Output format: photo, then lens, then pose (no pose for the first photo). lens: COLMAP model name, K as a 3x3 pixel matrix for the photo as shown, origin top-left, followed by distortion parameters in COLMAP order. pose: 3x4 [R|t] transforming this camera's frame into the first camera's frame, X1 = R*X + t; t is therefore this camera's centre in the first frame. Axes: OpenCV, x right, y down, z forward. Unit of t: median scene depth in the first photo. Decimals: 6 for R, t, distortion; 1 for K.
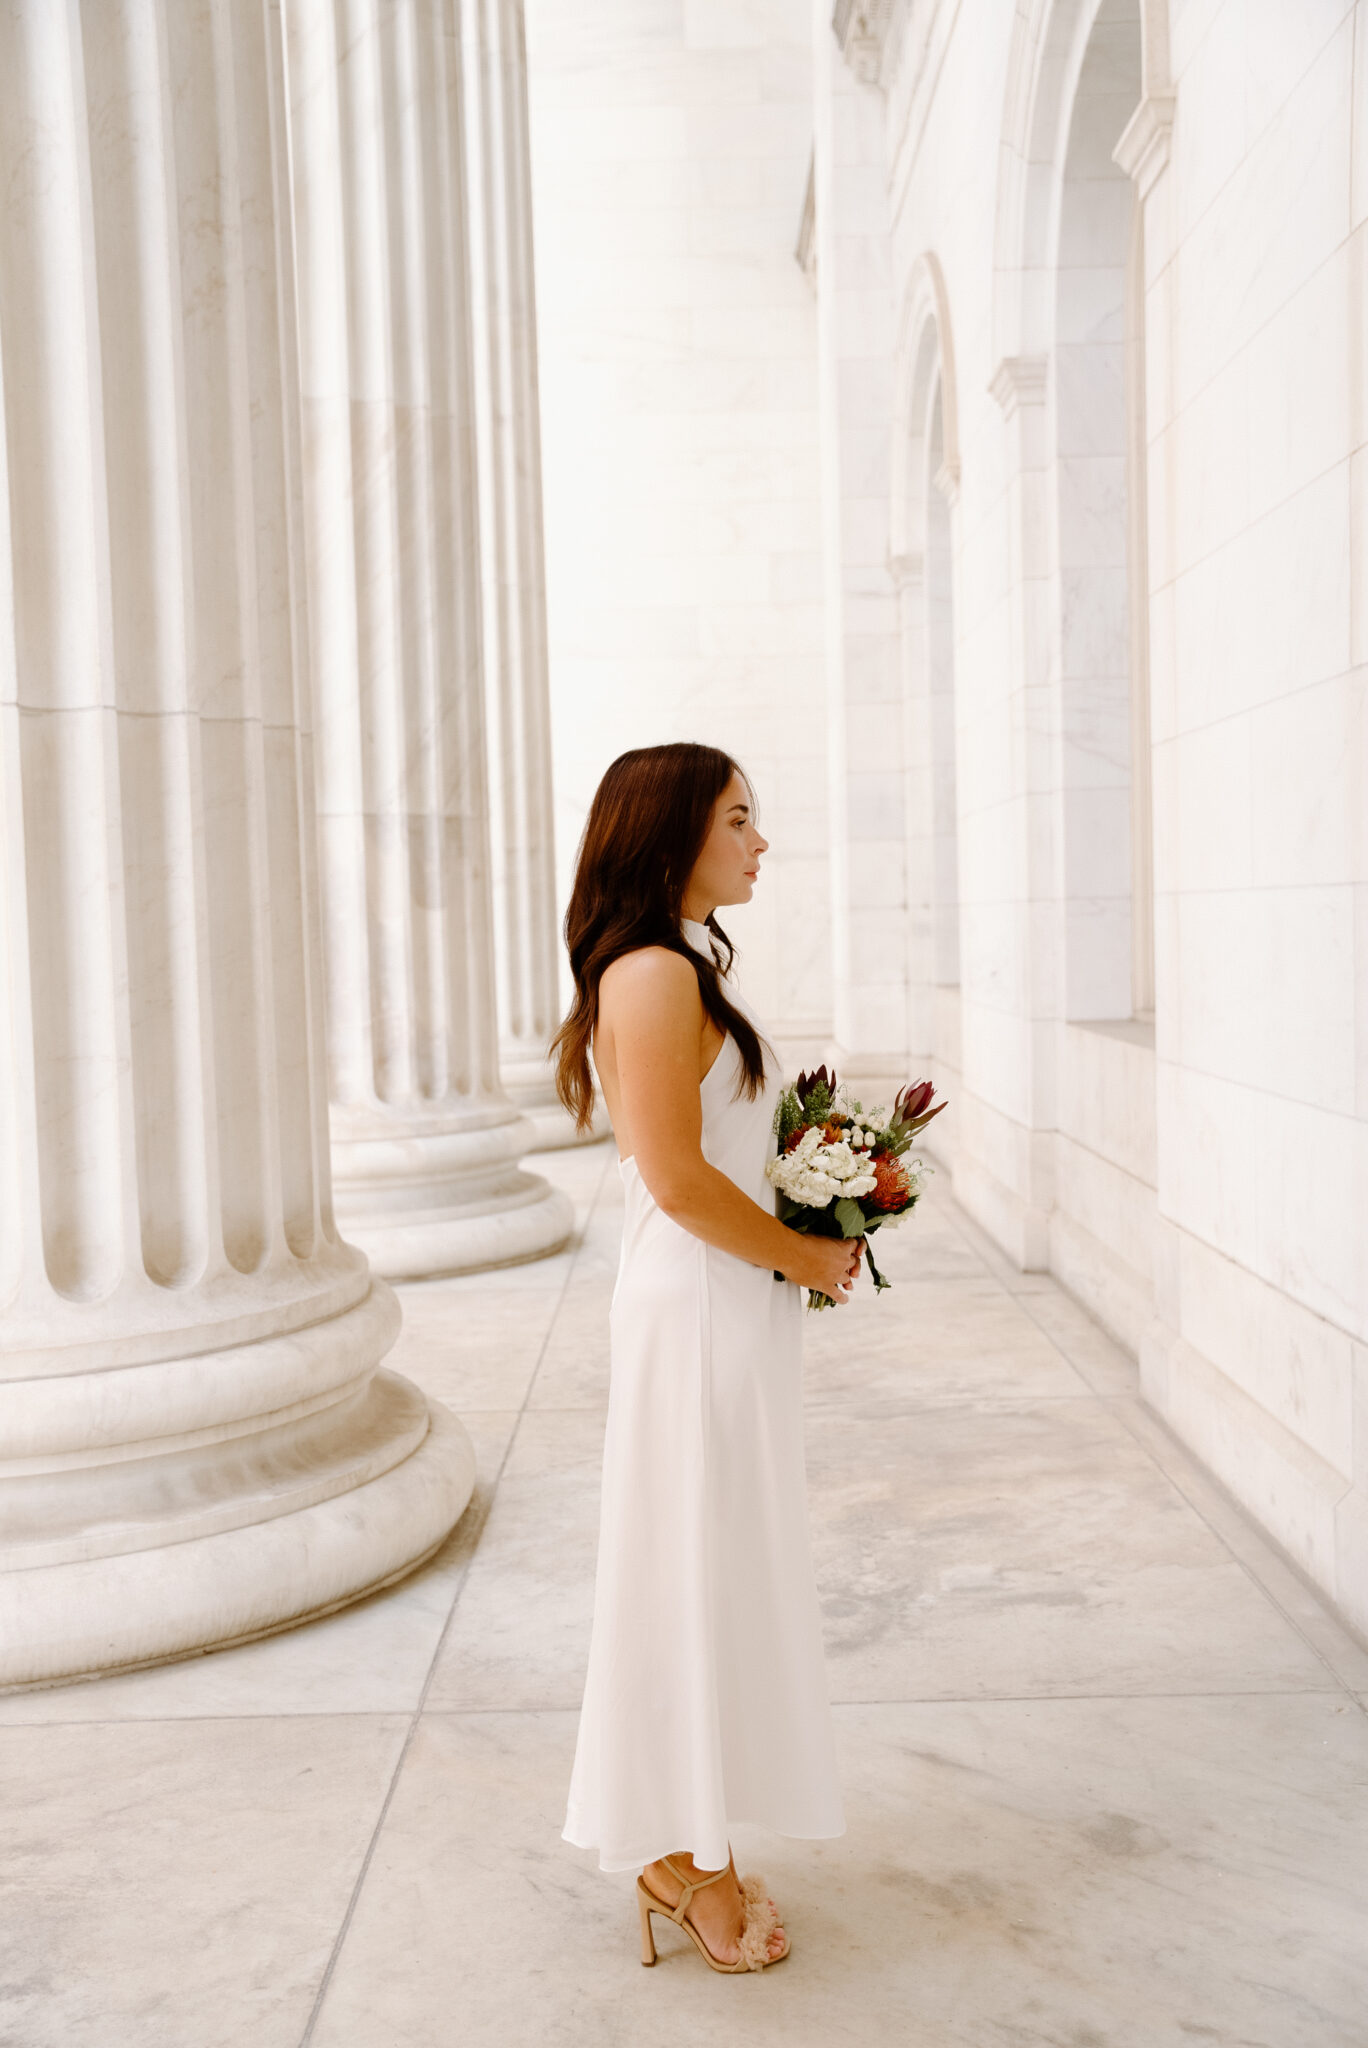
lens RADIAL K [[1929.8, 0, 682.1], [0, 1929.8, 1031.0], [0, 0, 1]] dist [-0.042697, 0.000000]
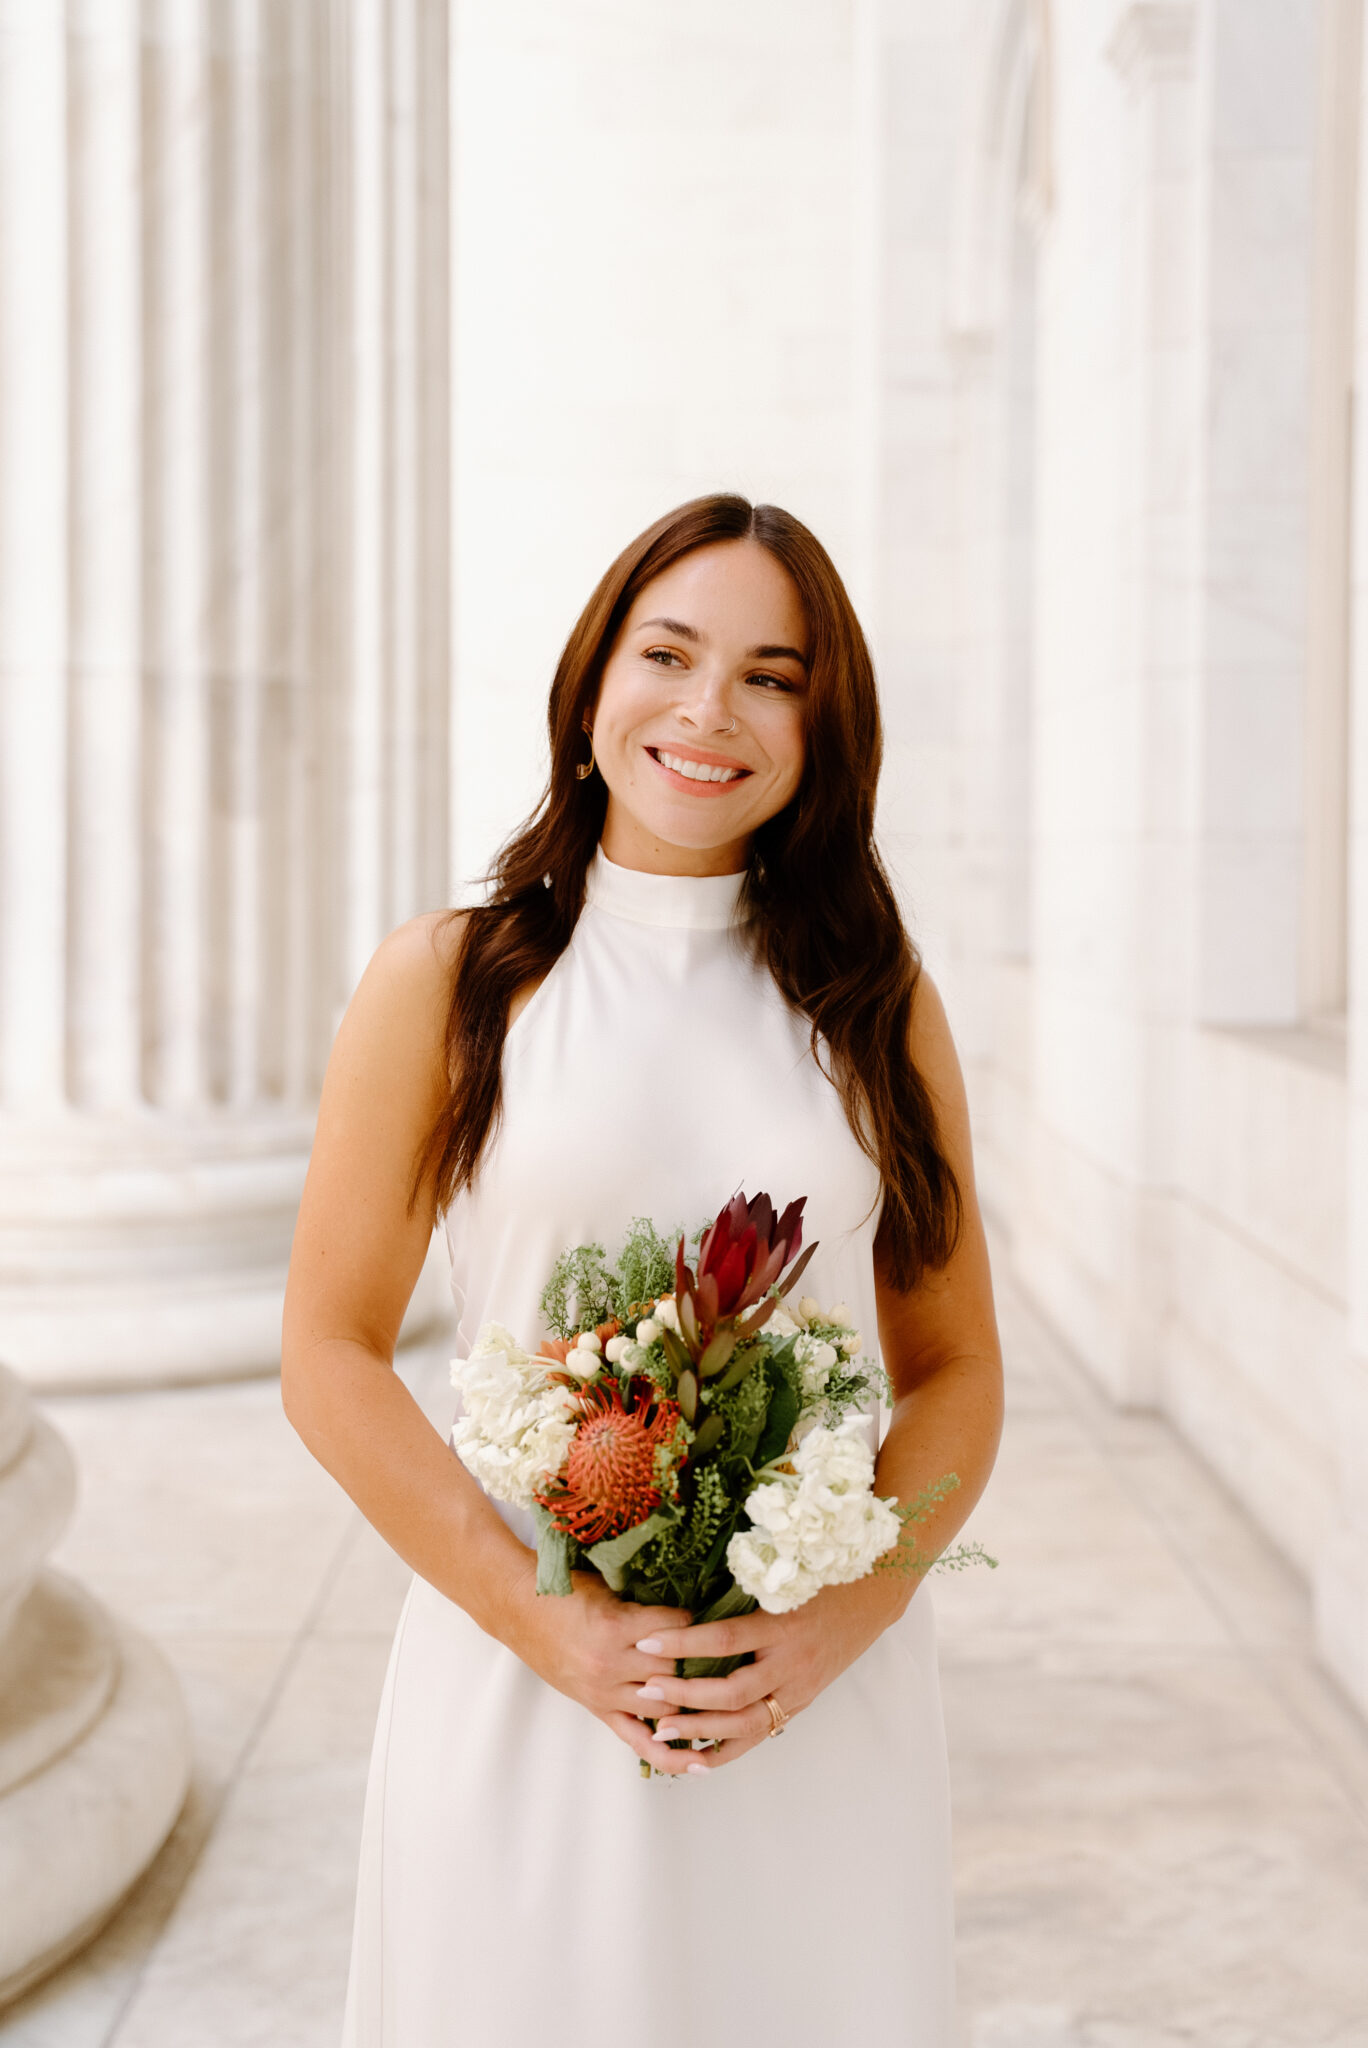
lens RADIAL K [[2628.9, 0, 658.5], [0, 2628.9, 875.8], [0, 0, 1]] dist [0.089536, 0.000000]
pose [[0.999405, 0.034482, 0.000879, 0.024004], [-0.034400, 0.998259, -0.047912, -0.008679], [-0.002530, 0.047853, 0.998851, 0.164374]]
